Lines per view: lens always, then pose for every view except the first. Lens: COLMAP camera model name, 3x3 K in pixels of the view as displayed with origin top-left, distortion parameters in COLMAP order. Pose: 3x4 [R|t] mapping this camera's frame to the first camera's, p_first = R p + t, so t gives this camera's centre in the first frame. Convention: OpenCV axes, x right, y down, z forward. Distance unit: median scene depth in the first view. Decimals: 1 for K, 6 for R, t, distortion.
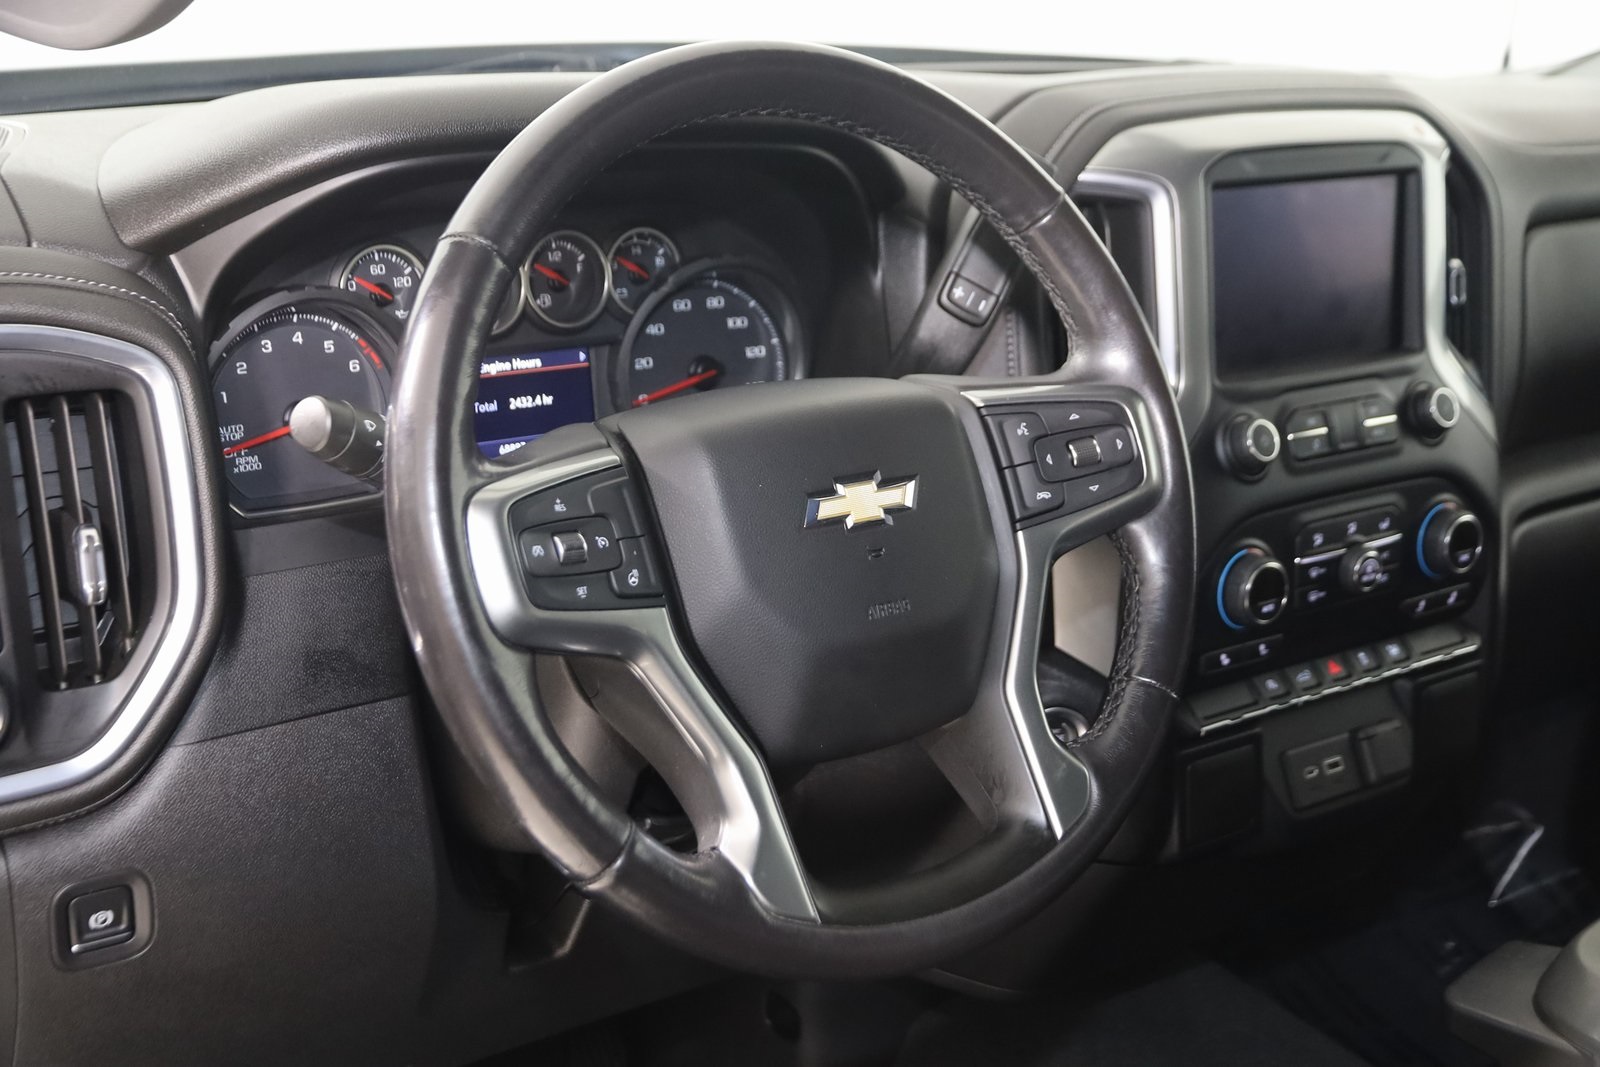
lens RADIAL K [[1976.8, 0, 802.0], [0, 1976.8, 528.7], [0, 0, 1]] dist [0.075293, 0.000000]
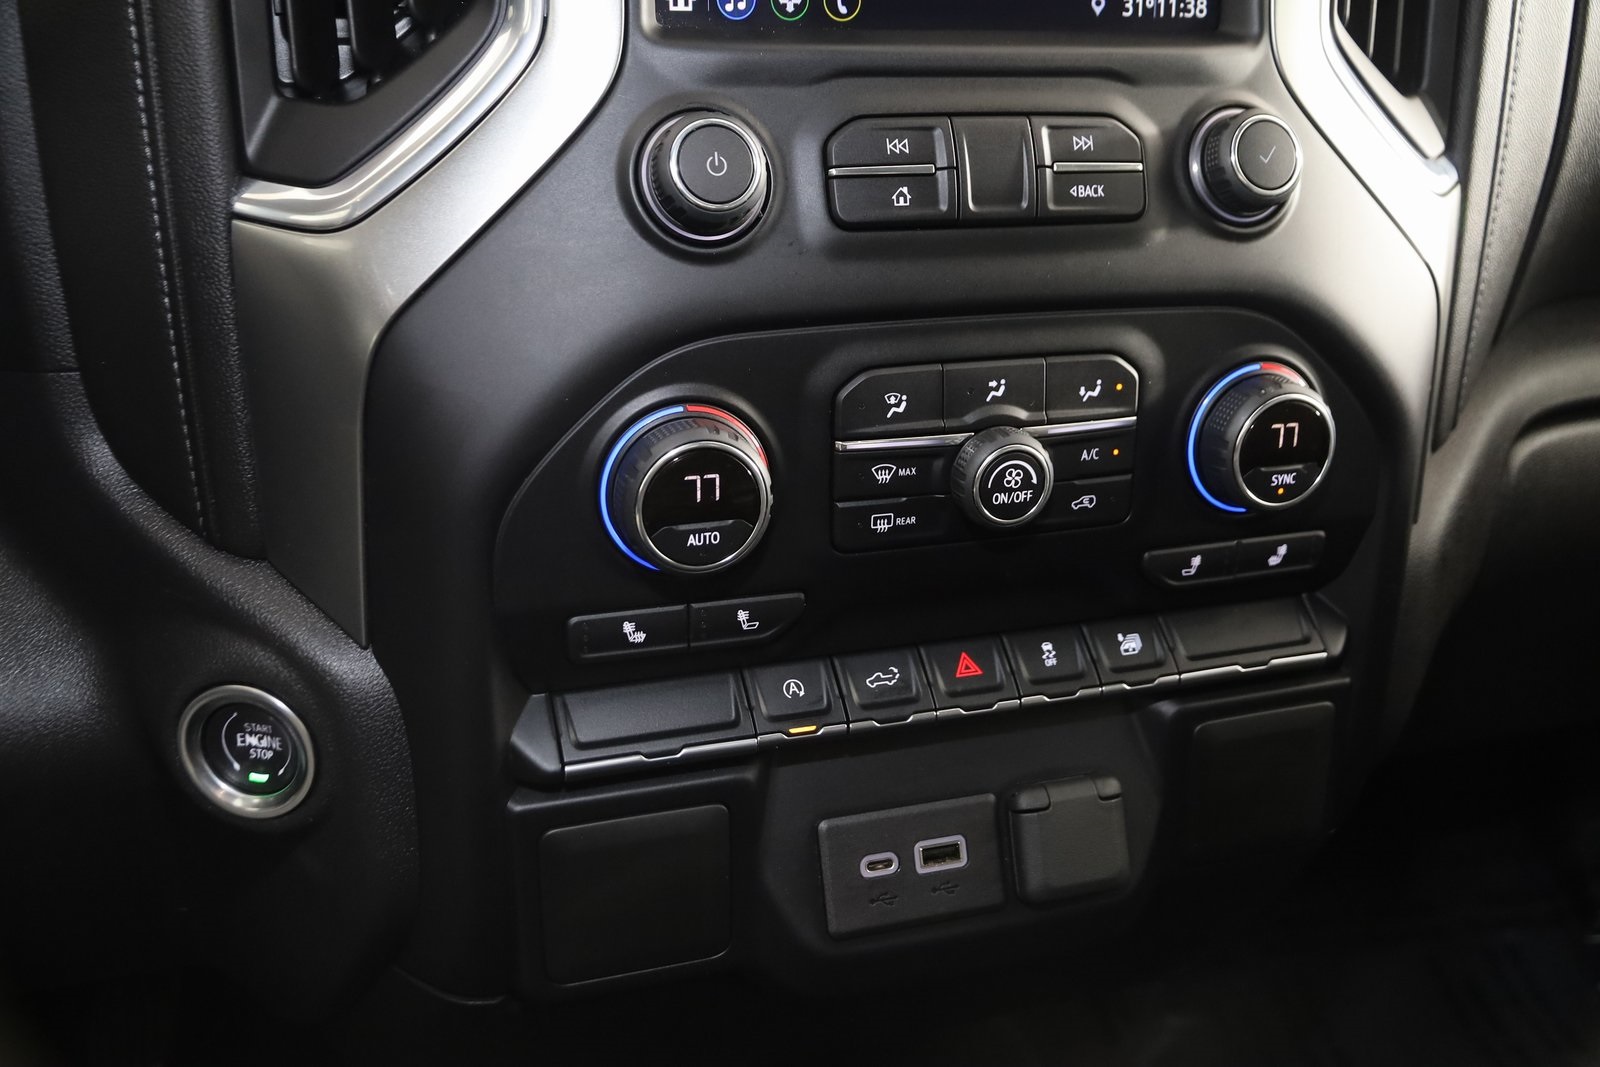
lens RADIAL K [[1513.7, 0, 802.8], [0, 1513.7, 528.4], [0, 0, 1]] dist [-0.016497, -0.000792]
pose [[0.955505, 0.118741, -0.270020, 0.382763], [-0.093723, 0.990175, 0.103776, -0.000709], [0.279690, -0.073852, 0.957246, 0.730986]]
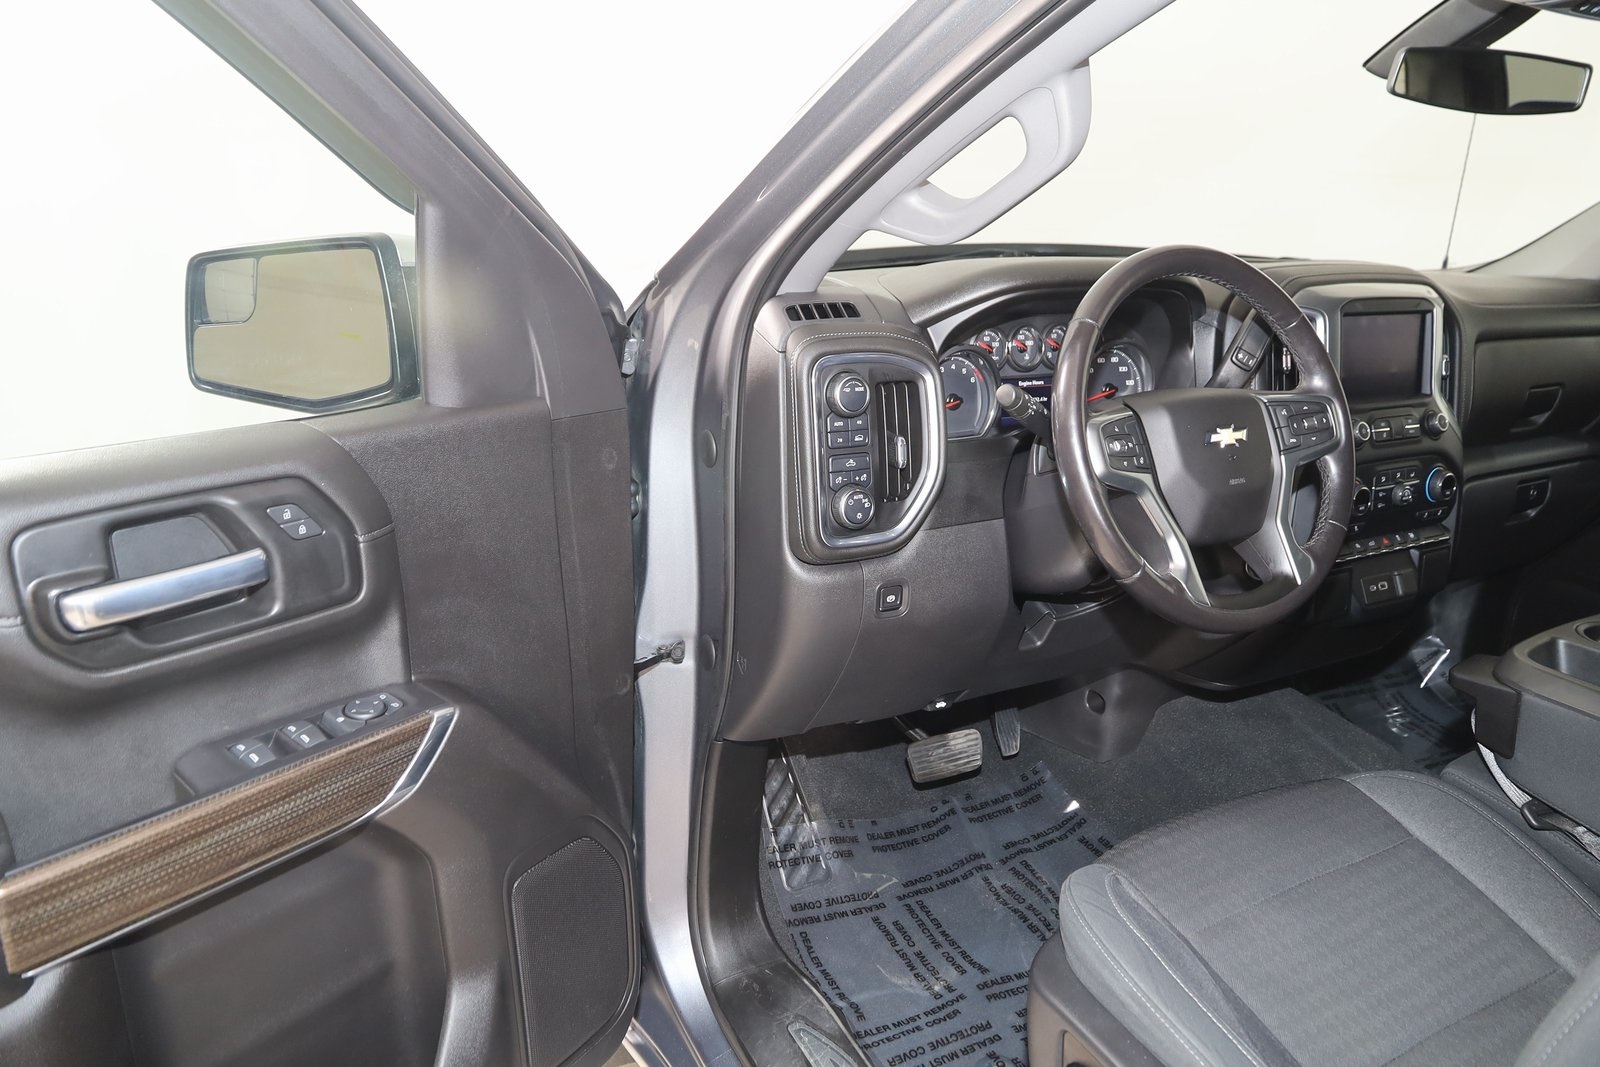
lens RADIAL K [[1109.2, 0, 787.3], [0, 1109.2, 507.2], [0, 0, 1]] dist [-0.118638, 0.063316]
pose [[0.985542, 0.041804, -0.164193, -0.209808], [-0.042899, 0.999075, -0.003129, 0.075980], [0.163911, 0.010127, 0.986423, -0.292805]]
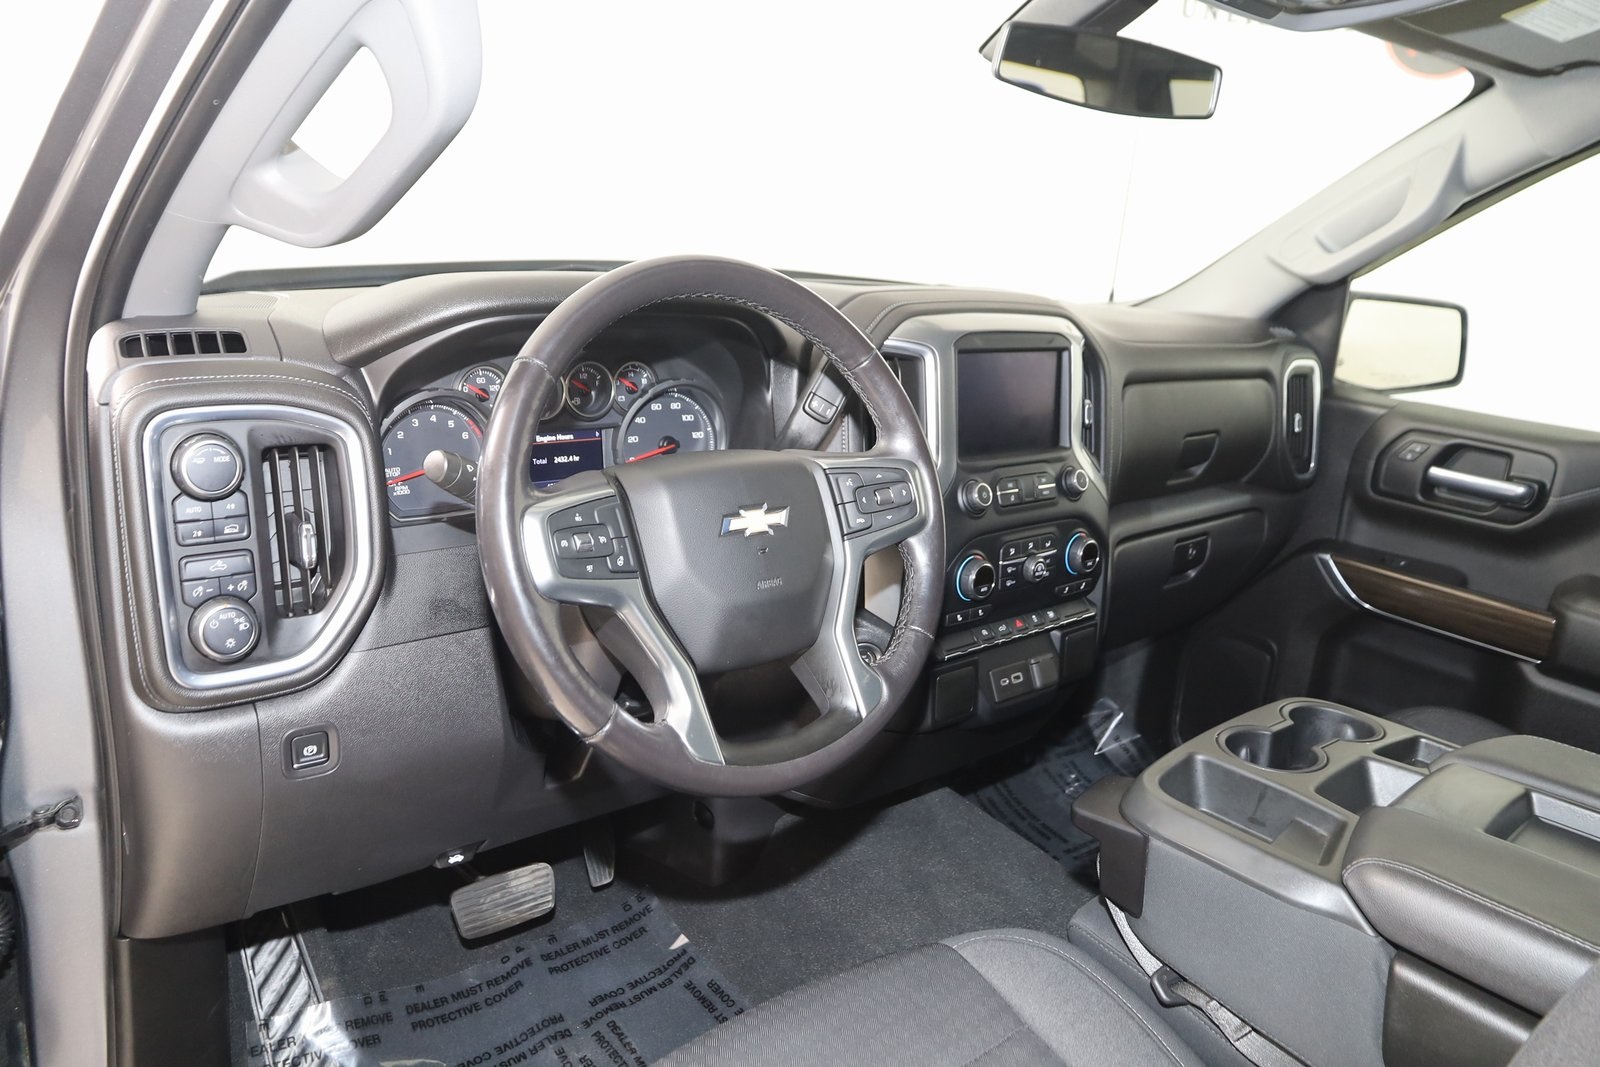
lens RADIAL K [[1109.2, 0, 806.9], [0, 1109.2, 521.0], [0, 0, 1]] dist [-0.118638, 0.063316]
pose [[0.996960, 0.027696, 0.072826, 0.003392], [-0.026220, 0.999433, -0.021146, 0.004473], [-0.073371, 0.019173, 0.997120, 0.026588]]
